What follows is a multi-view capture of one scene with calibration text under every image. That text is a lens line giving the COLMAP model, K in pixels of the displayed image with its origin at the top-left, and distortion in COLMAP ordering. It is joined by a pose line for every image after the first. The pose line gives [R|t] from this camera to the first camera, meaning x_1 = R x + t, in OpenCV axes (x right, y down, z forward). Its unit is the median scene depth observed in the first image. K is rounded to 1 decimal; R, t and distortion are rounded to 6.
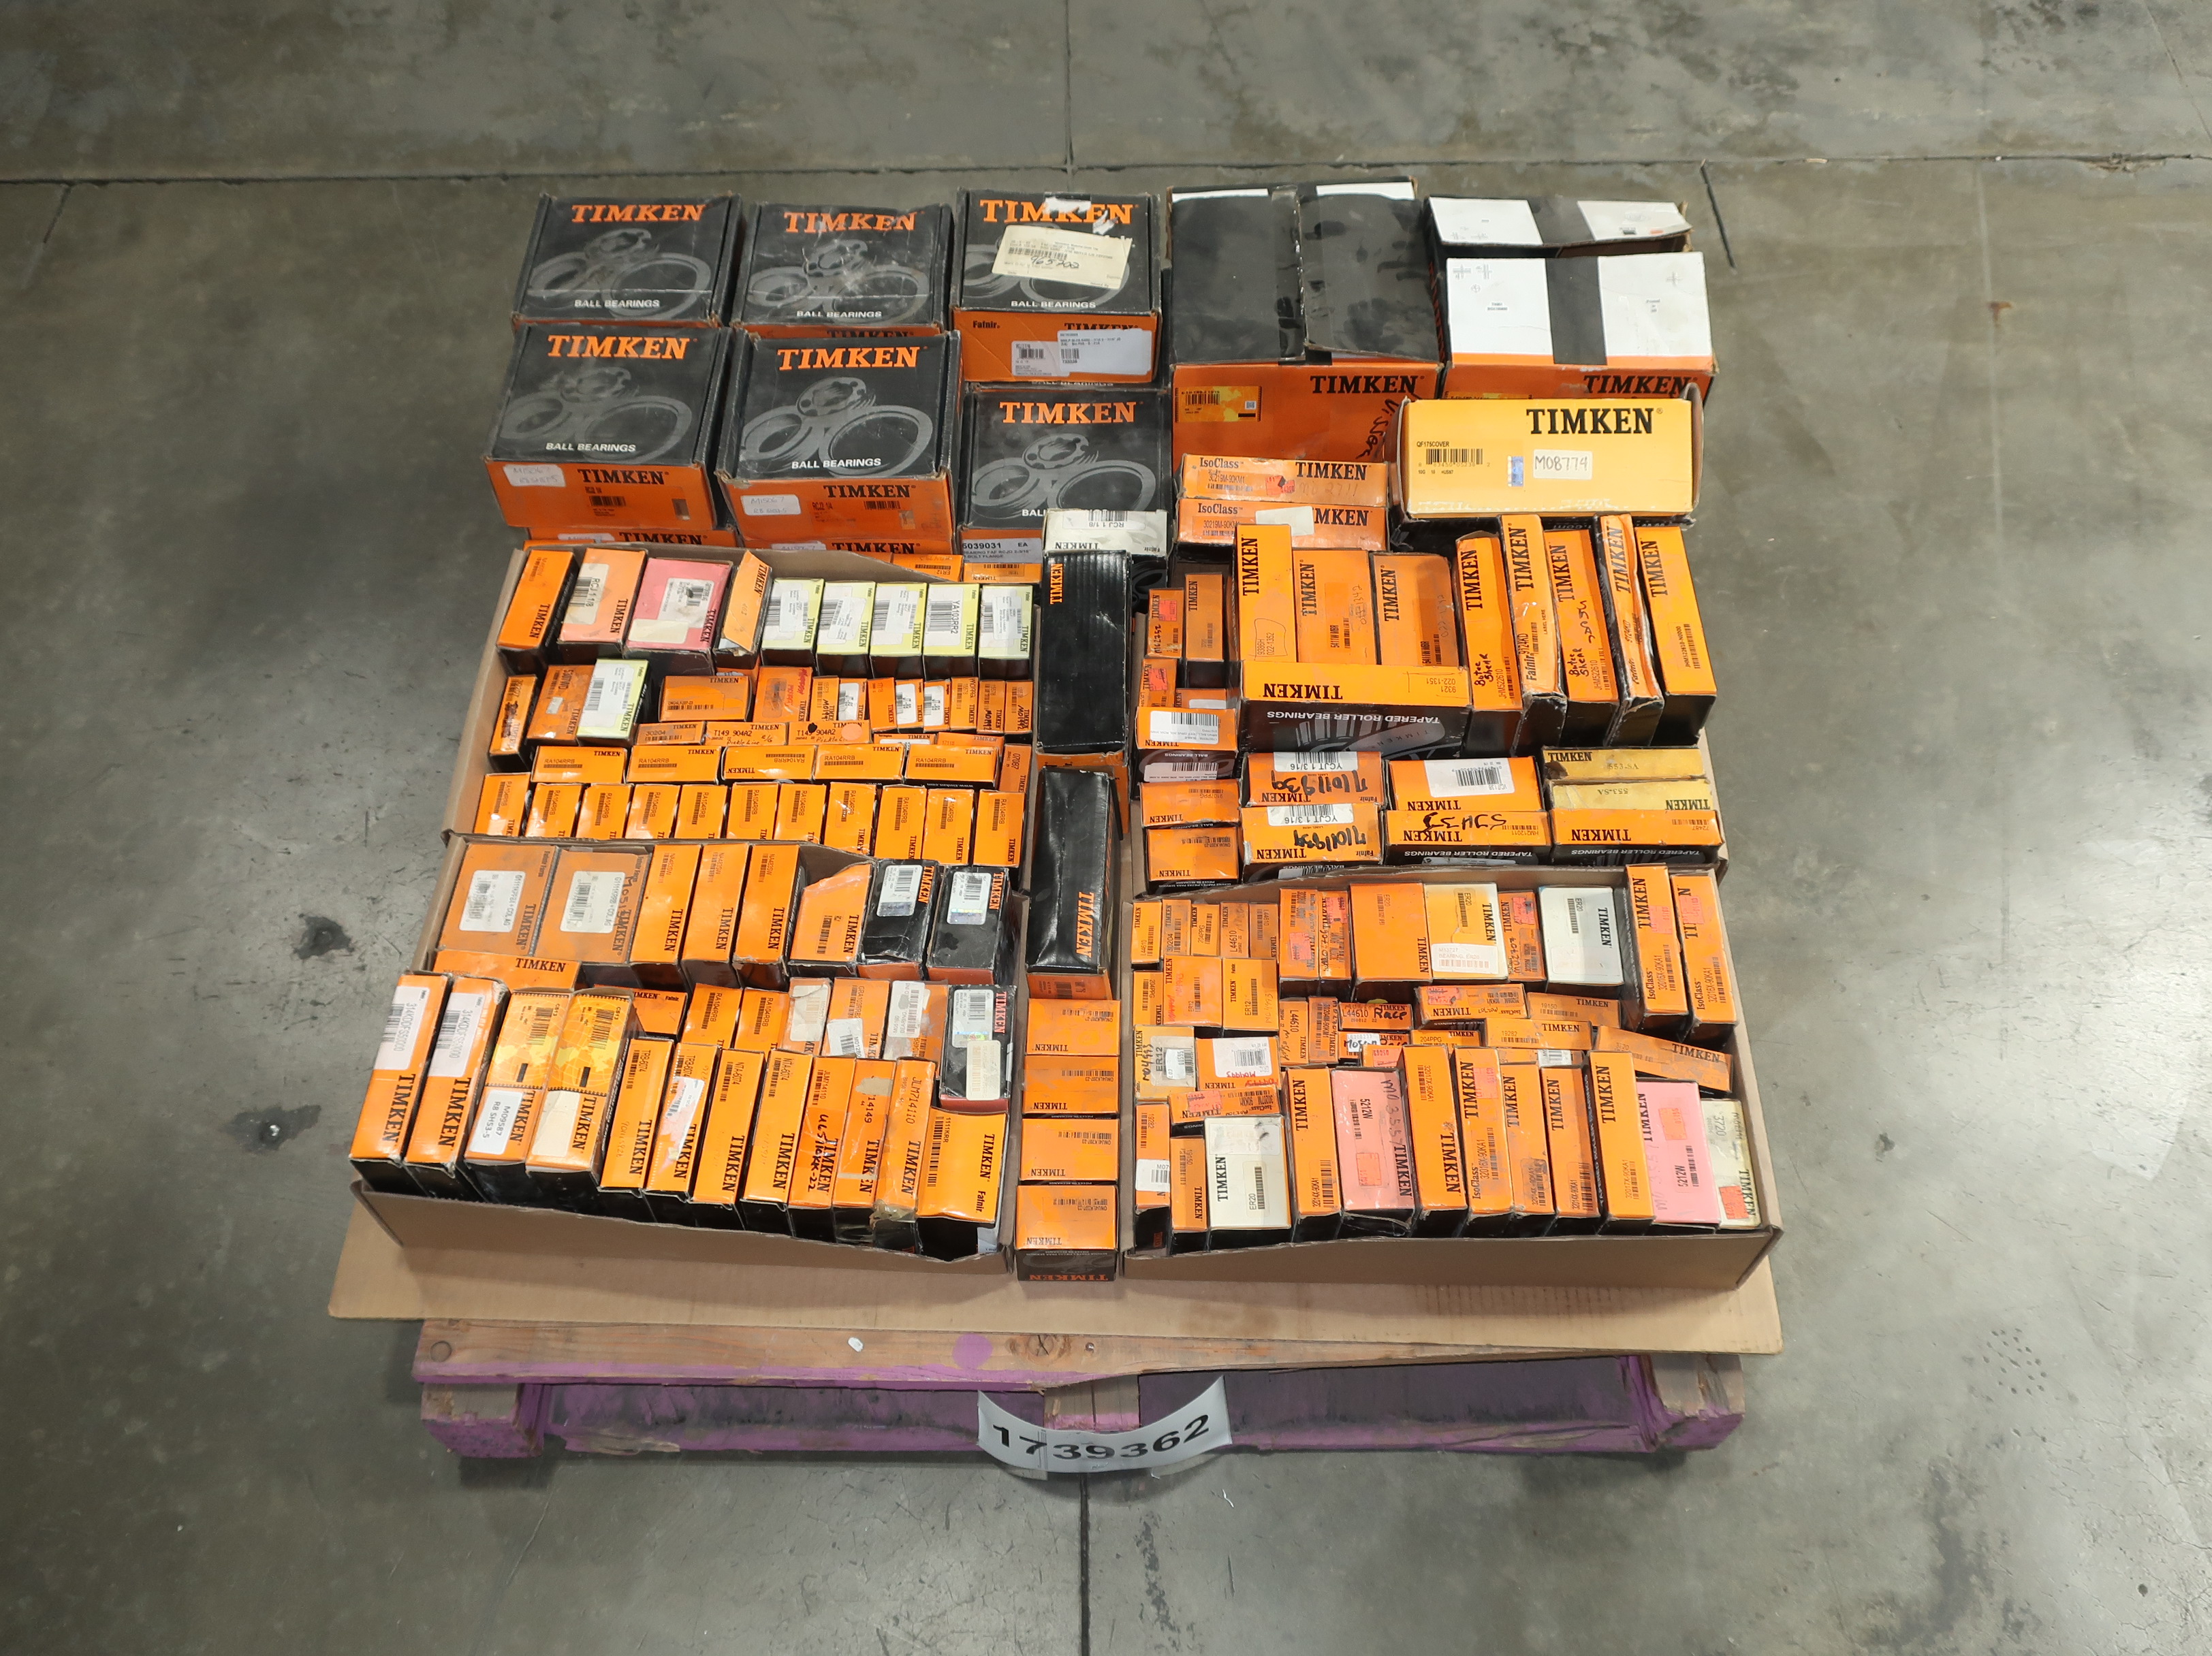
lens RADIAL K [[1910.4, 0, 1106.0], [0, 1910.4, 828.0], [0, 0, 1]] dist [-0.016439, 0.015798]
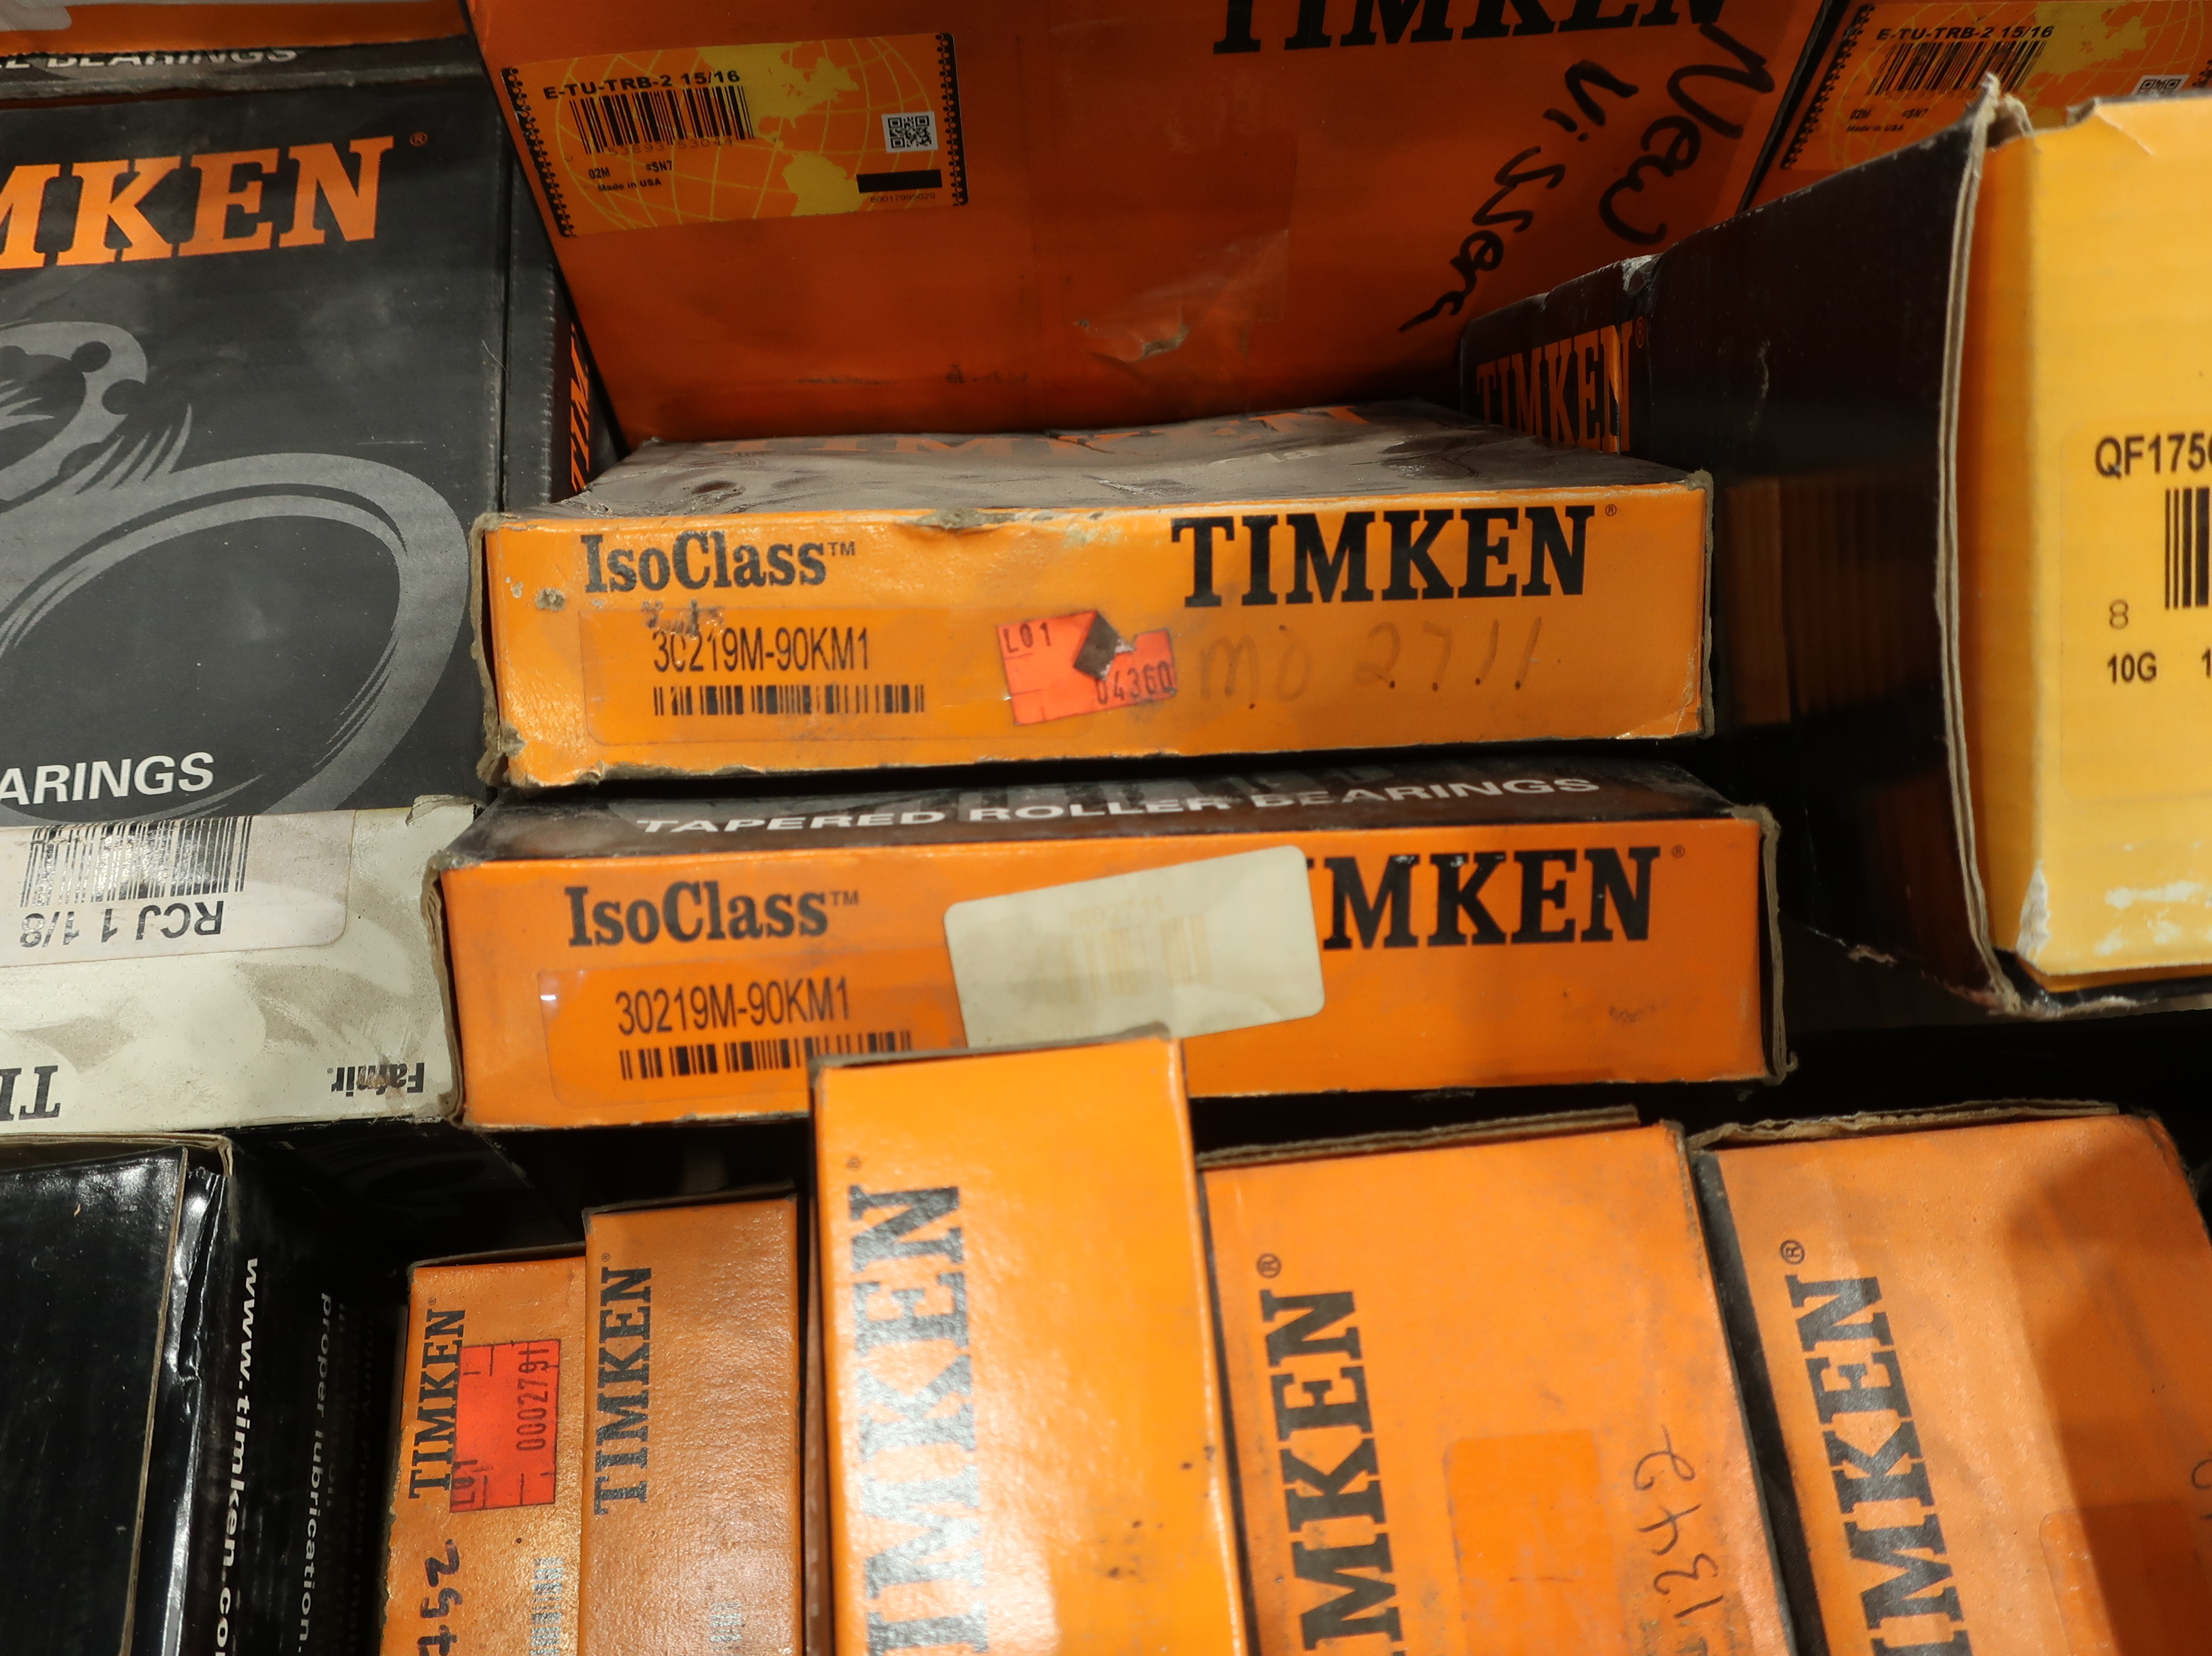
lens RADIAL K [[1935.4, 0, 1108.7], [0, 1935.4, 814.1], [0, 0, 1]] dist [-0.006262, 0.011160]
pose [[0.992727, -0.091580, 0.078142, 0.087666], [0.076469, 0.981012, 0.178238, -0.218794], [-0.092982, -0.170966, 0.980880, 0.925504]]
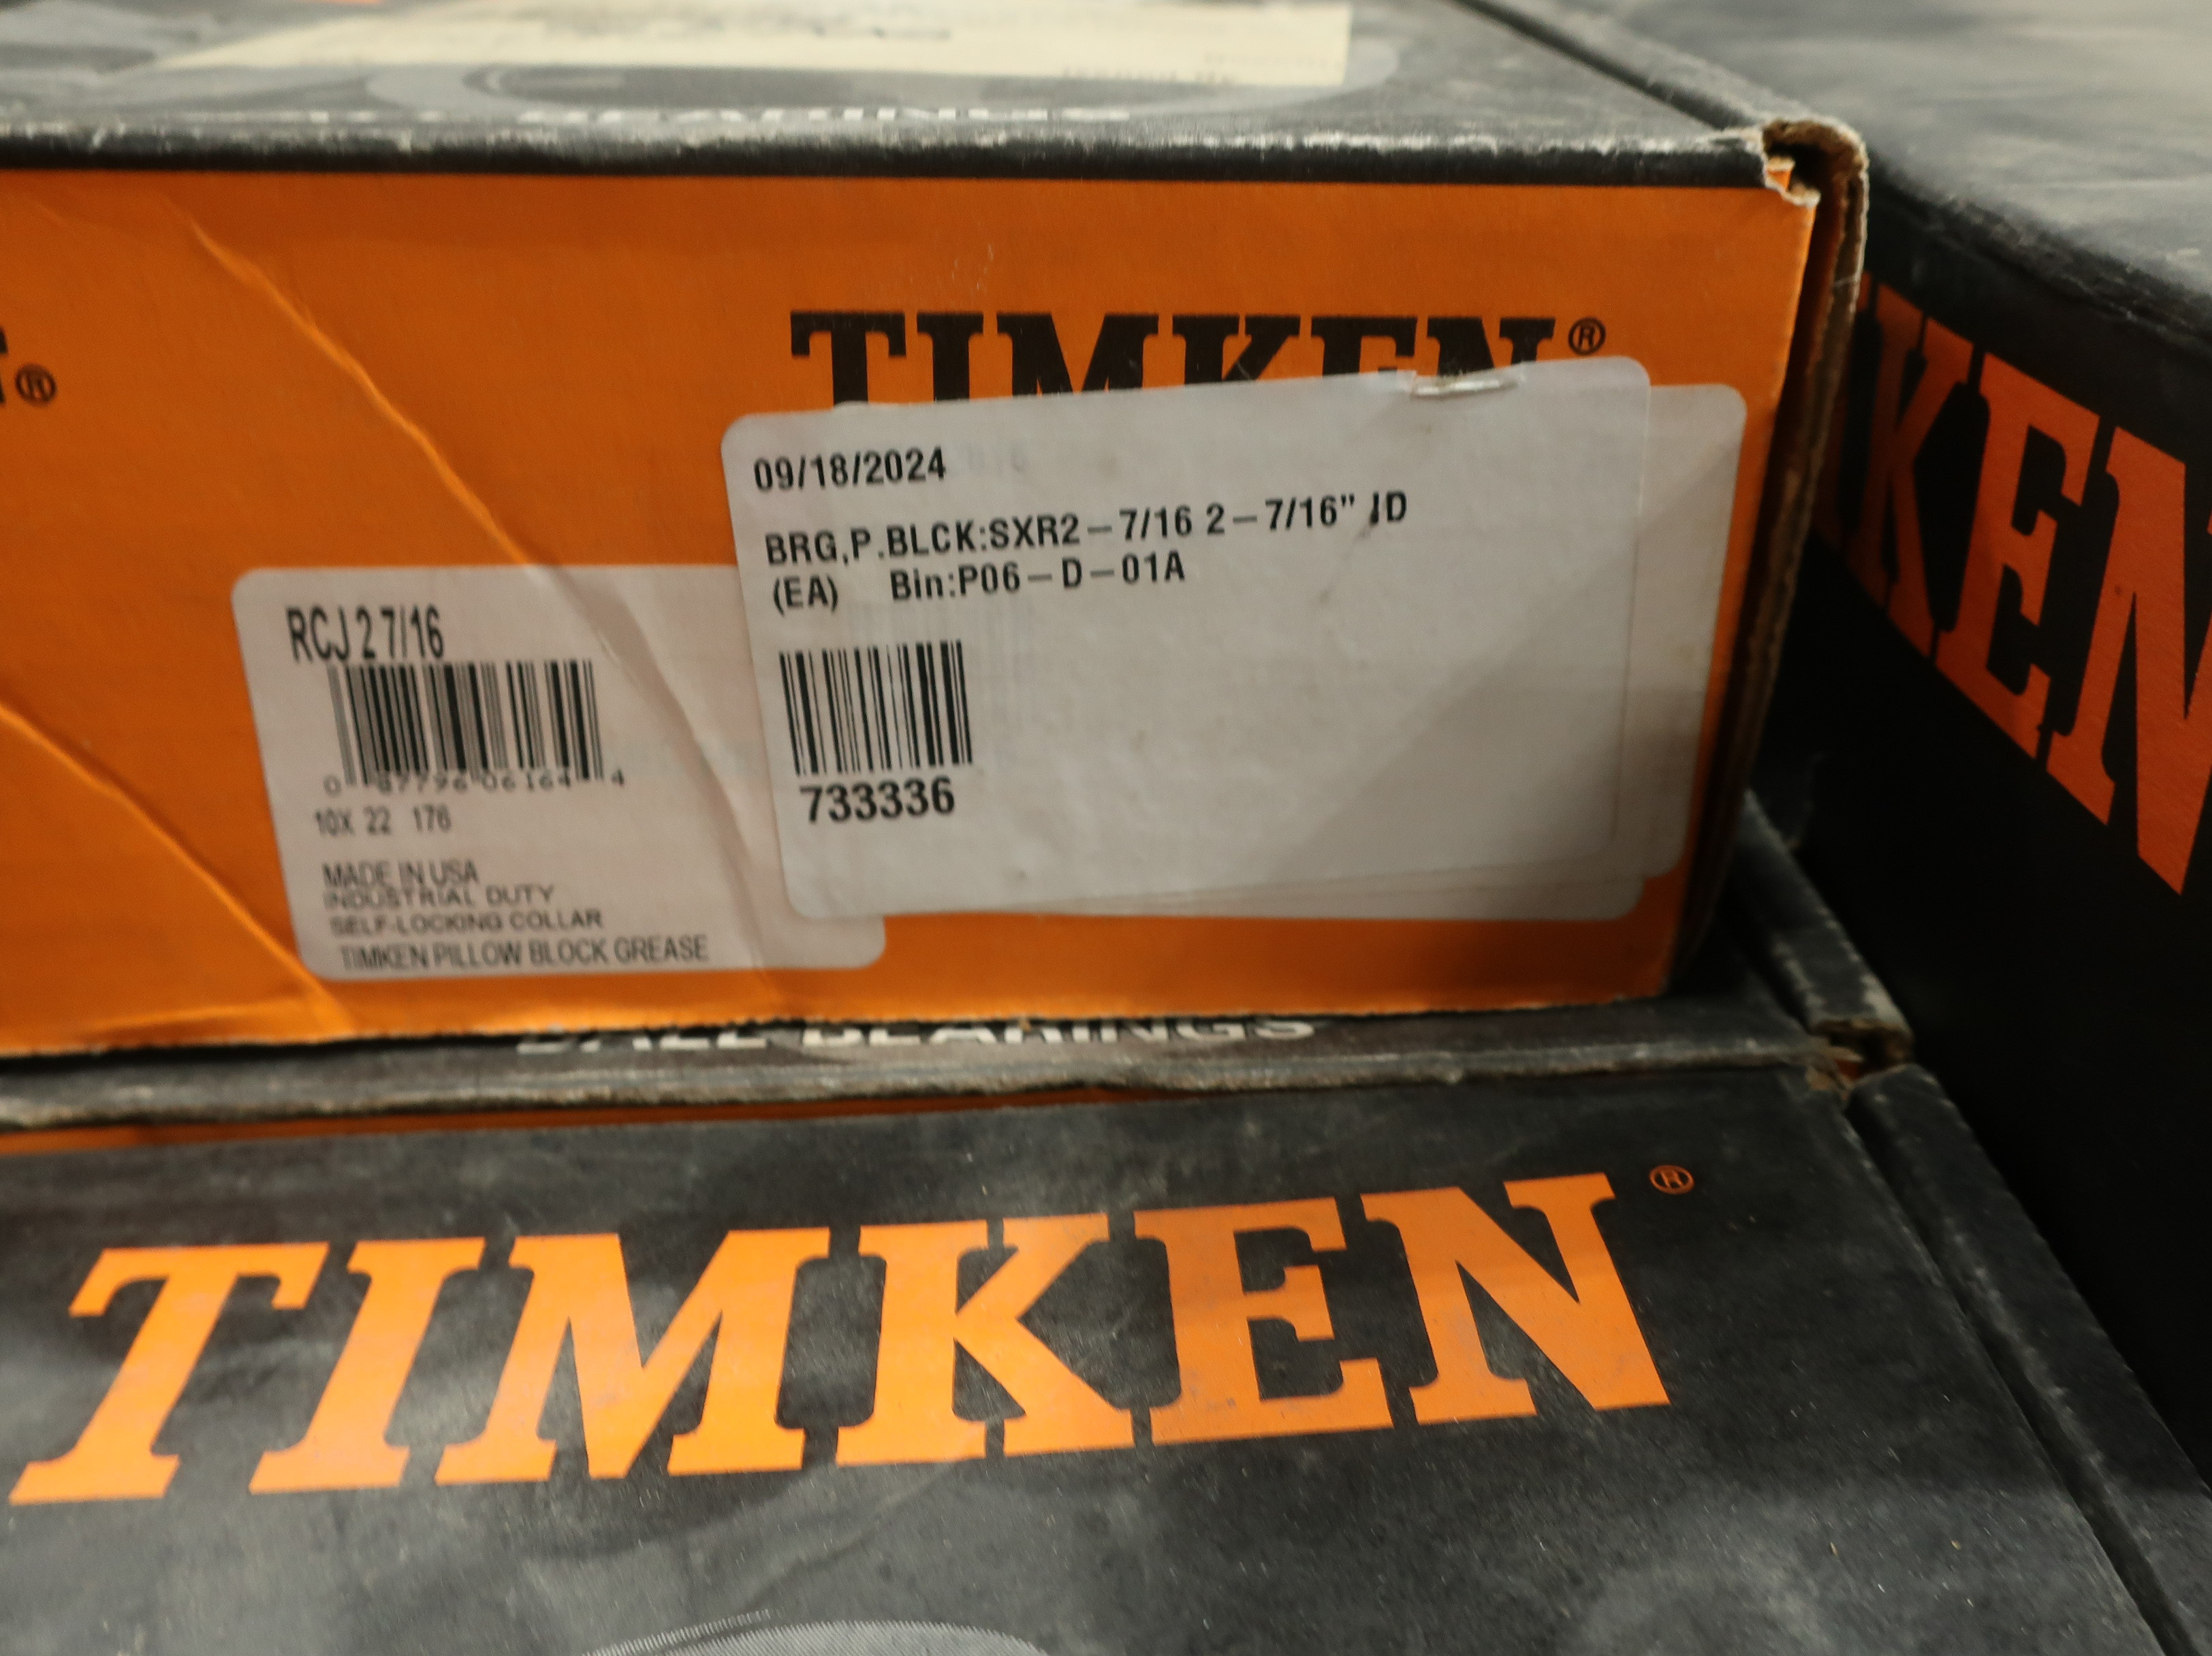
lens RADIAL K [[1910.9, 0, 1106.0], [0, 1910.9, 828.0], [0, 0, 1]] dist [0.007598, -0.001245]
pose [[0.997979, -0.037900, 0.051004, -0.014917], [0.056686, 0.893704, -0.445062, -0.240394], [-0.028714, 0.447054, 0.894046, 1.103782]]
